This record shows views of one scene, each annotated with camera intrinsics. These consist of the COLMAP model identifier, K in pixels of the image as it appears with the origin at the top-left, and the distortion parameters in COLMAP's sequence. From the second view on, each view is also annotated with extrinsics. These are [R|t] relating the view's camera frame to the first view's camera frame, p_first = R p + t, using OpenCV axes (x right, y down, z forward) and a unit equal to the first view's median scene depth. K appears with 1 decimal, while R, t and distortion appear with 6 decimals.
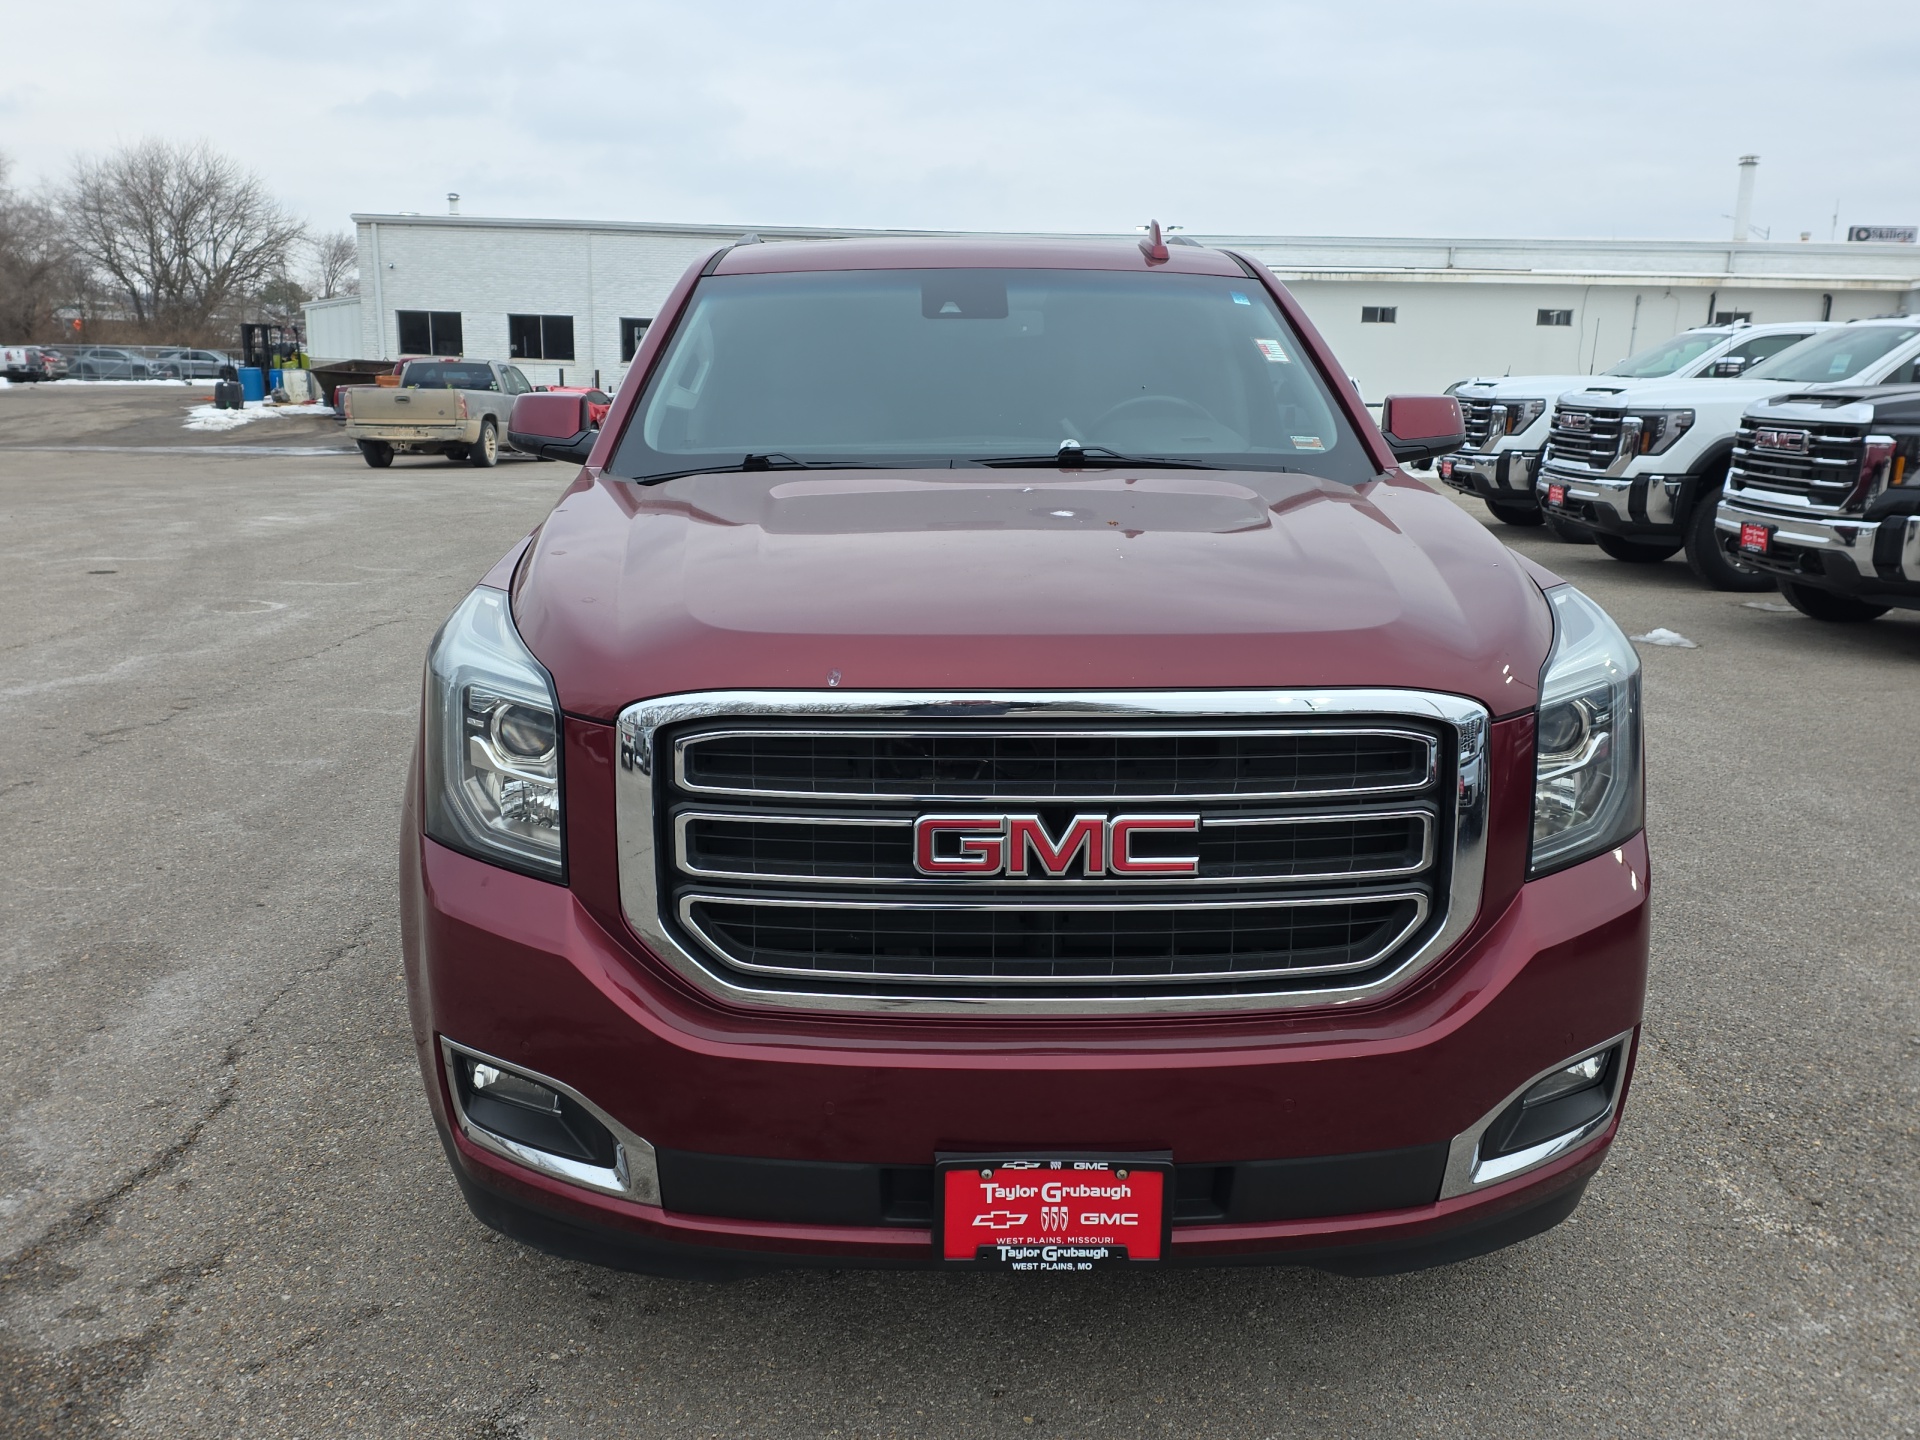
lens RADIAL K [[1654.7, 0, 960.0], [0, 1654.7, 720.0], [0, 0, 1]] dist [0.056368, -0.004834]
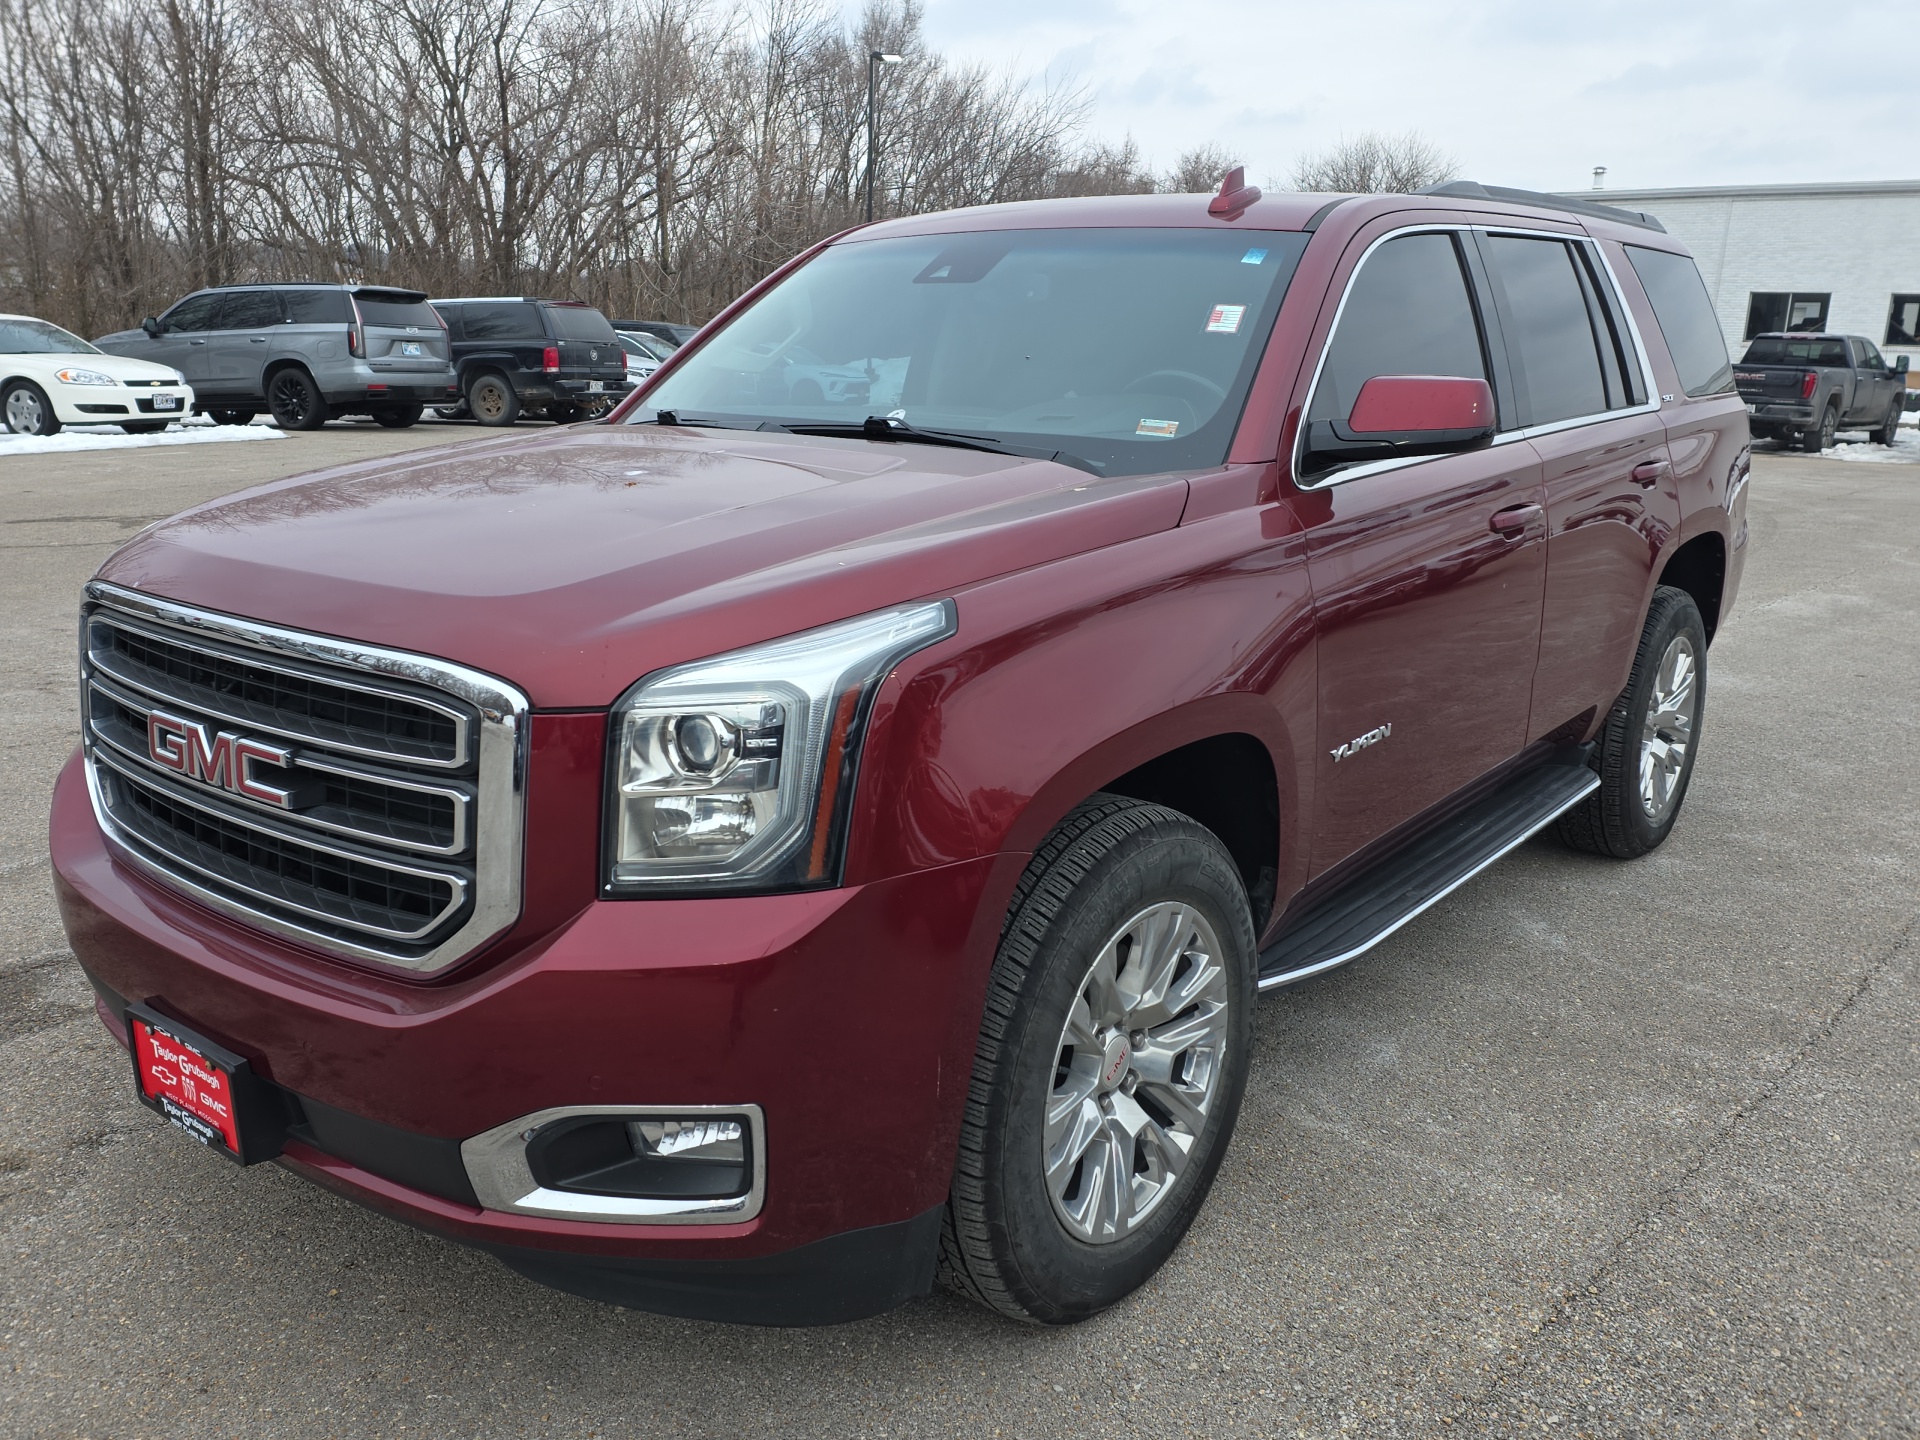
lens RADIAL K [[1654.7, 0, 960.0], [0, 1654.7, 720.0], [0, 0, 1]] dist [0.056368, -0.004834]
pose [[0.758422, 0.156343, -0.632734, 0.705990], [-0.149817, 0.986626, 0.064210, -0.058153], [0.634311, 0.046096, 0.771703, 0.288768]]
